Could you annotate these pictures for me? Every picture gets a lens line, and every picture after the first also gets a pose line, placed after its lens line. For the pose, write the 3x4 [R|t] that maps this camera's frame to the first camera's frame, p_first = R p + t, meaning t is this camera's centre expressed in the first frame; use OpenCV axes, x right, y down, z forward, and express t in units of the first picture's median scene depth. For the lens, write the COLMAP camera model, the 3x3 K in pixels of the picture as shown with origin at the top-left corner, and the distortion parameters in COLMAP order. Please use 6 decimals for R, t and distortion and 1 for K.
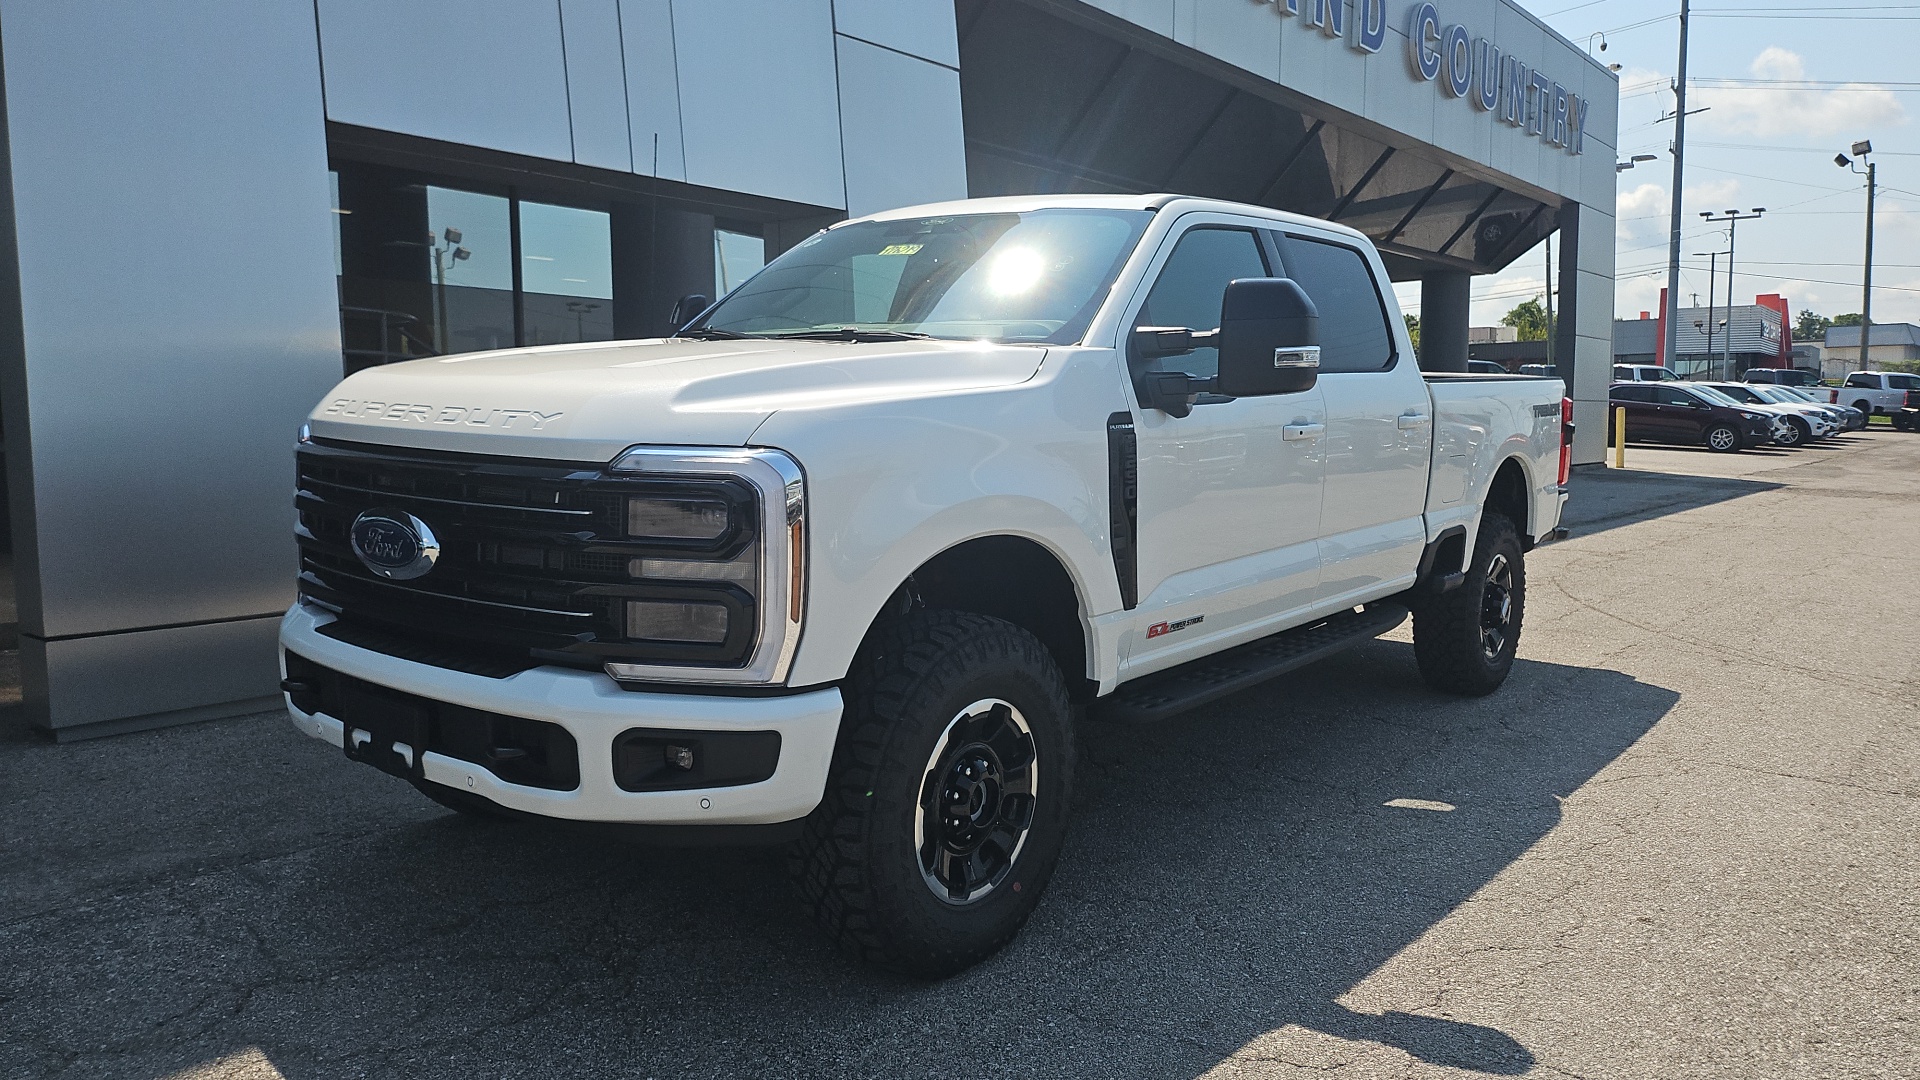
lens RADIAL K [[1359.4, 0, 940.3], [0, 1359.4, 540.0], [0, 0, 1]] dist [0.060577, -0.057248]
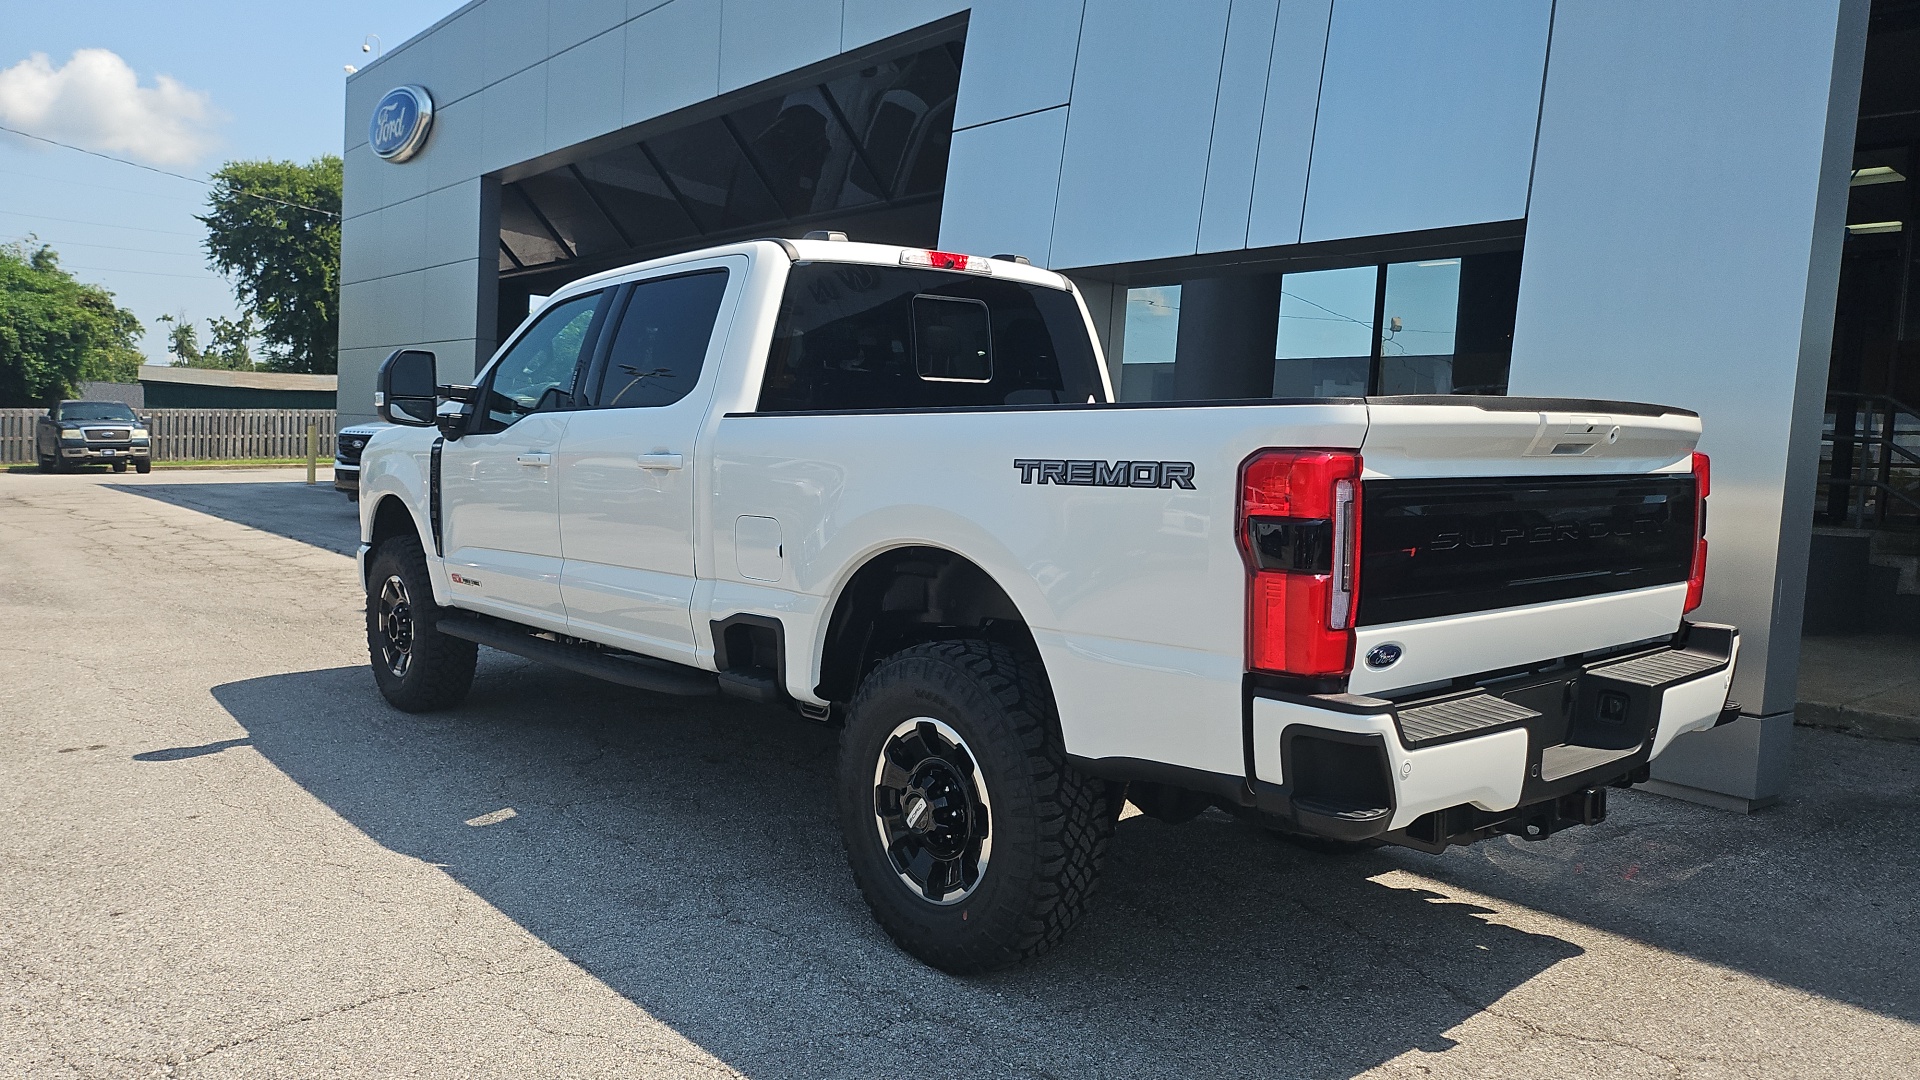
lens RADIAL K [[1359.4, 0, 960.5], [0, 1359.4, 552.4], [0, 0, 1]] dist [0.060577, -0.057248]
pose [[-0.195561, 0.064426, -0.978573, 1.861276], [-0.137008, 0.986259, 0.092313, -0.243207], [0.971074, 0.152125, -0.184047, 2.374224]]
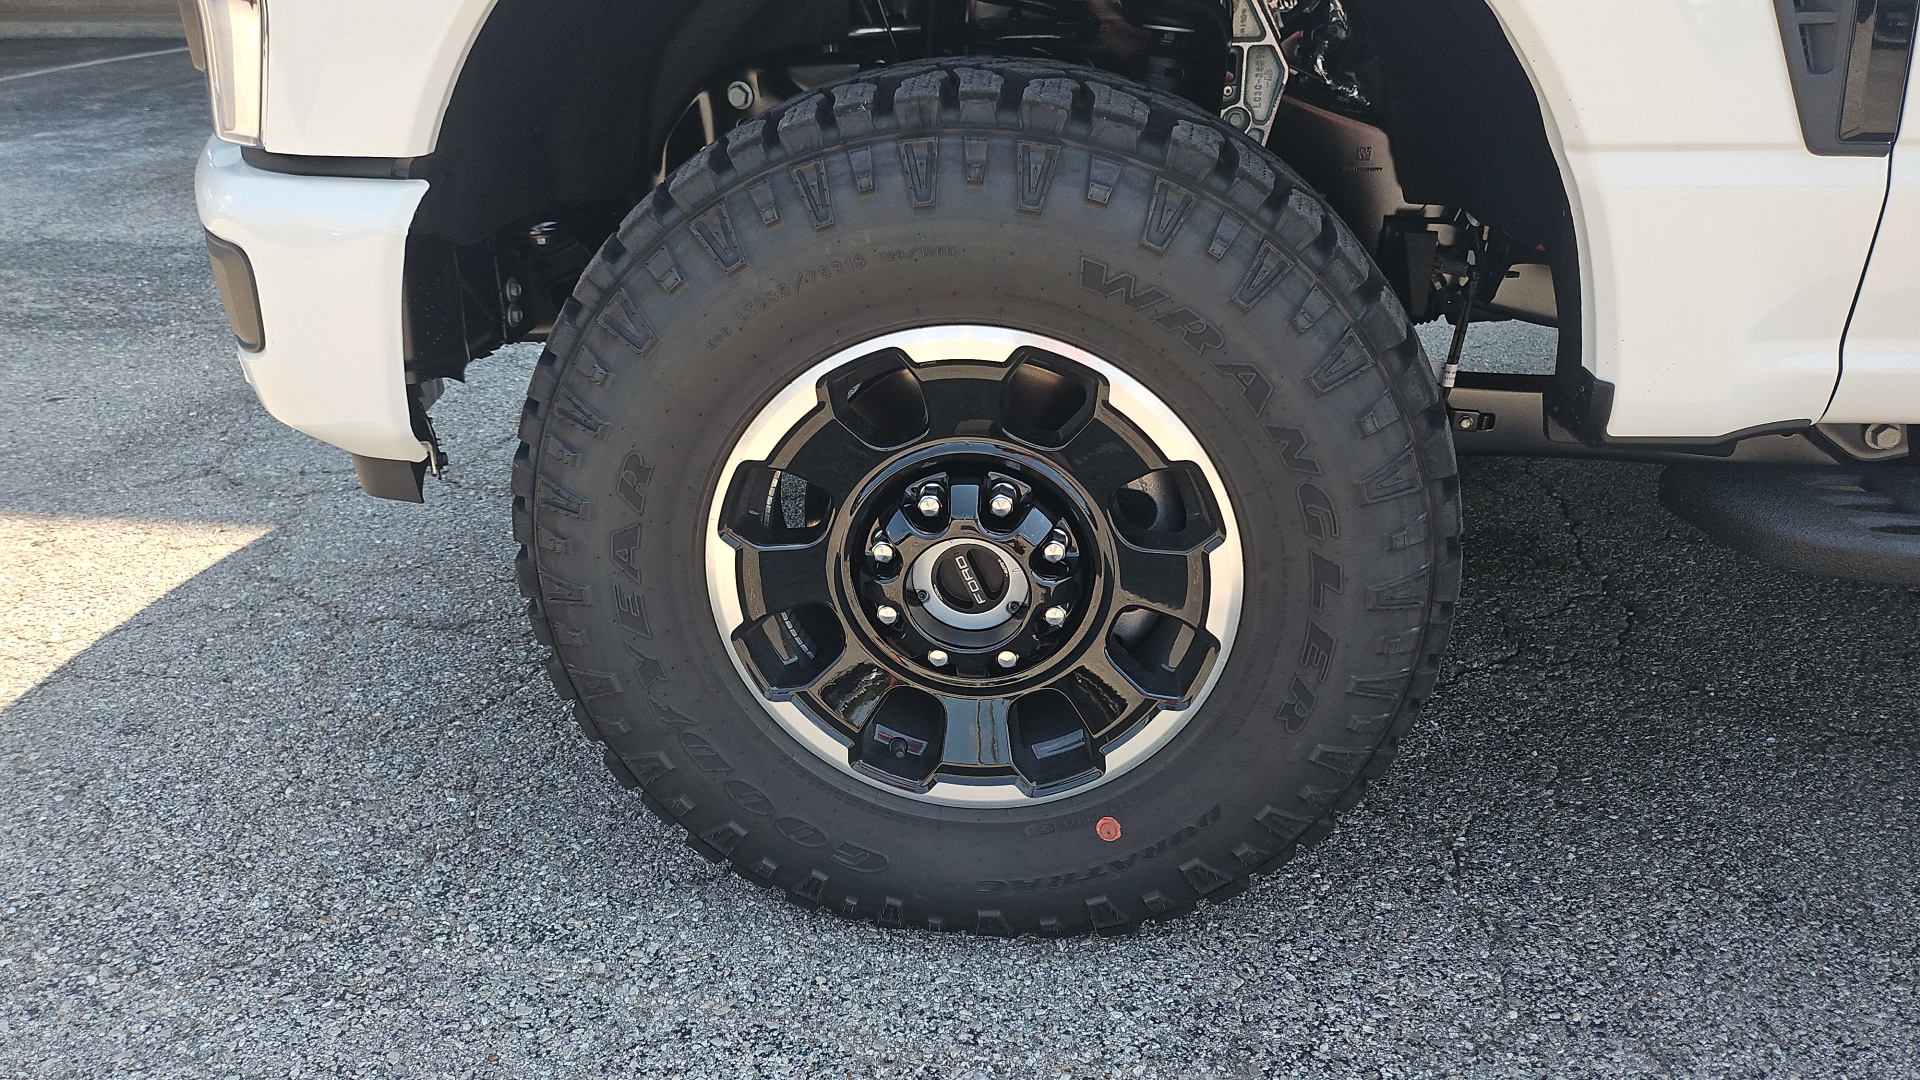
lens RADIAL K [[1359.4, 0, 959.0], [0, 1359.4, 553.8], [0, 0, 1]] dist [0.060577, -0.057248]
pose [[0.538162, 0.333857, -0.773900, 0.311720], [-0.082857, 0.934712, 0.345612, 0.049725], [0.838759, -0.121873, 0.530689, 0.774273]]
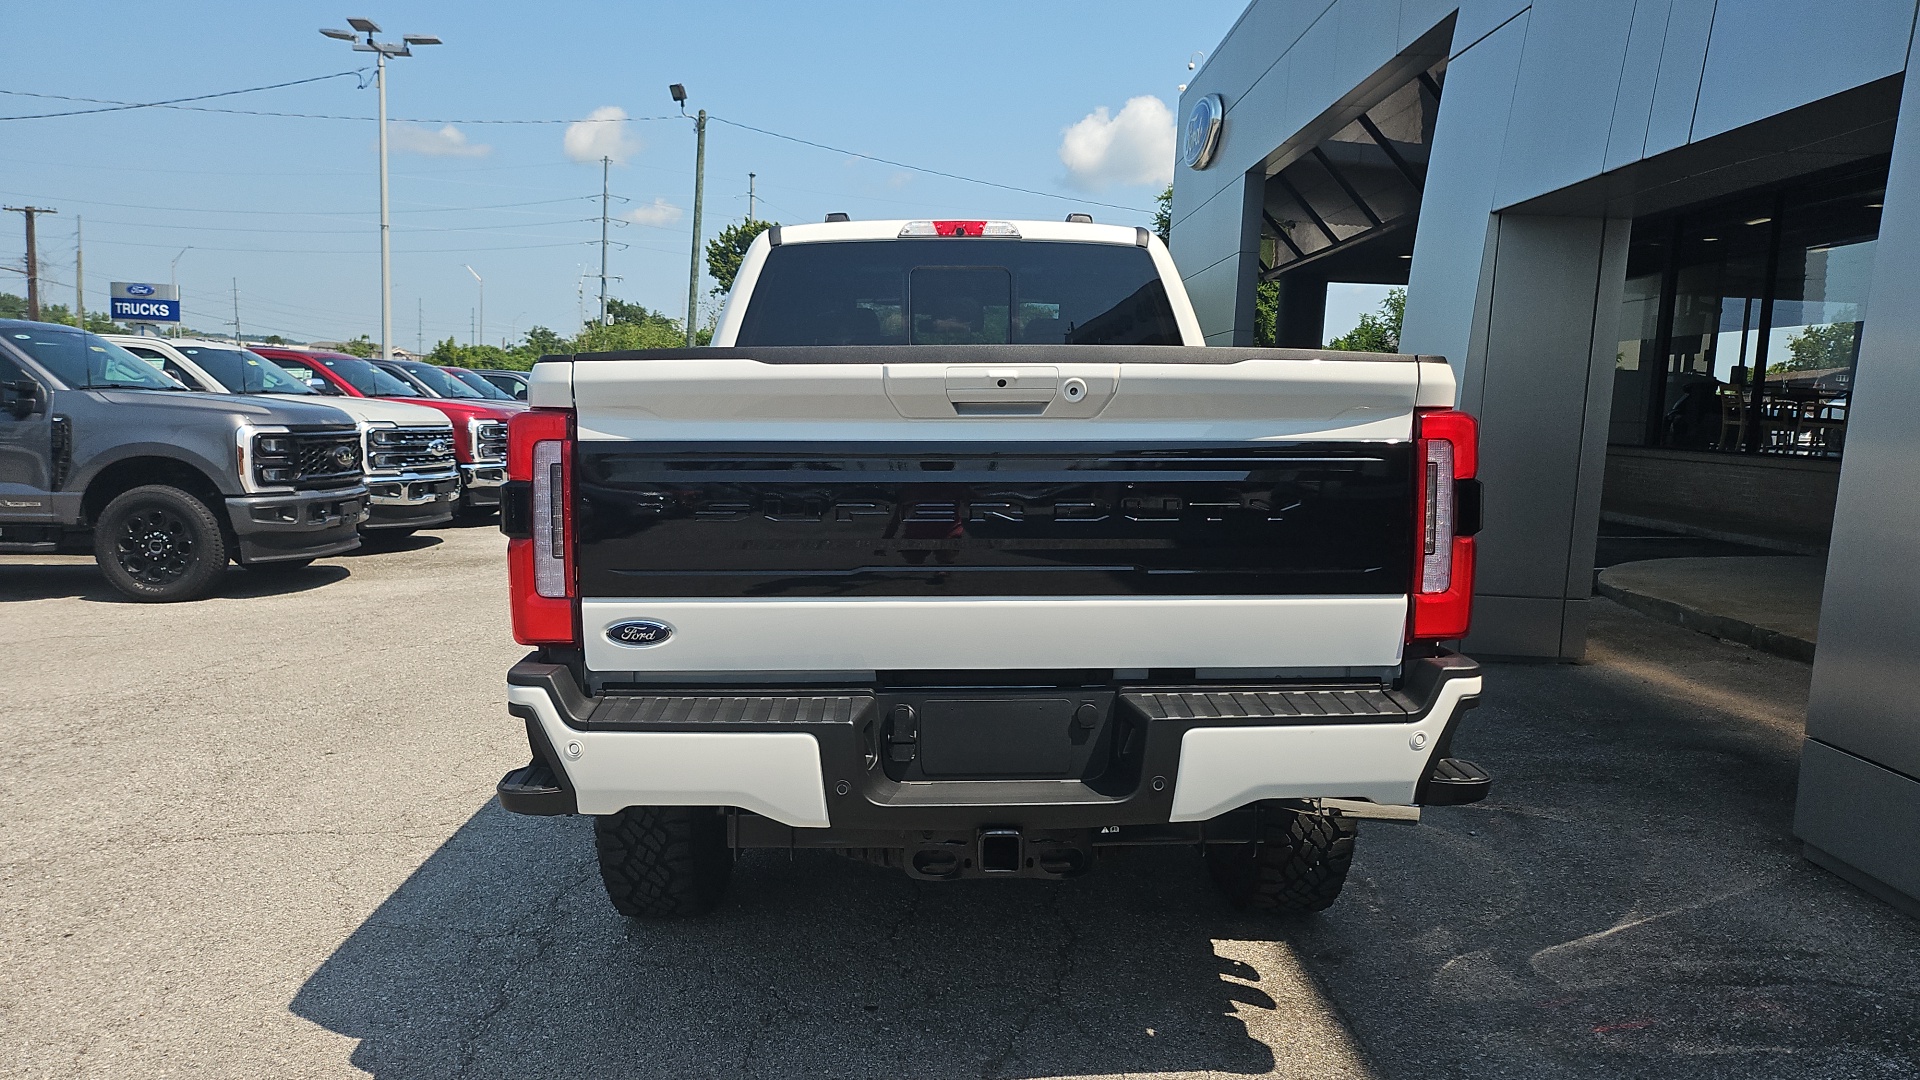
lens RADIAL K [[1359.4, 0, 974.1], [0, 1359.4, 545.1], [0, 0, 1]] dist [0.060577, -0.057248]
pose [[-0.764764, 0.043304, -0.642853, 1.398066], [-0.093757, 0.979639, 0.177528, -0.332922], [0.637452, 0.196039, -0.745133, 3.092103]]
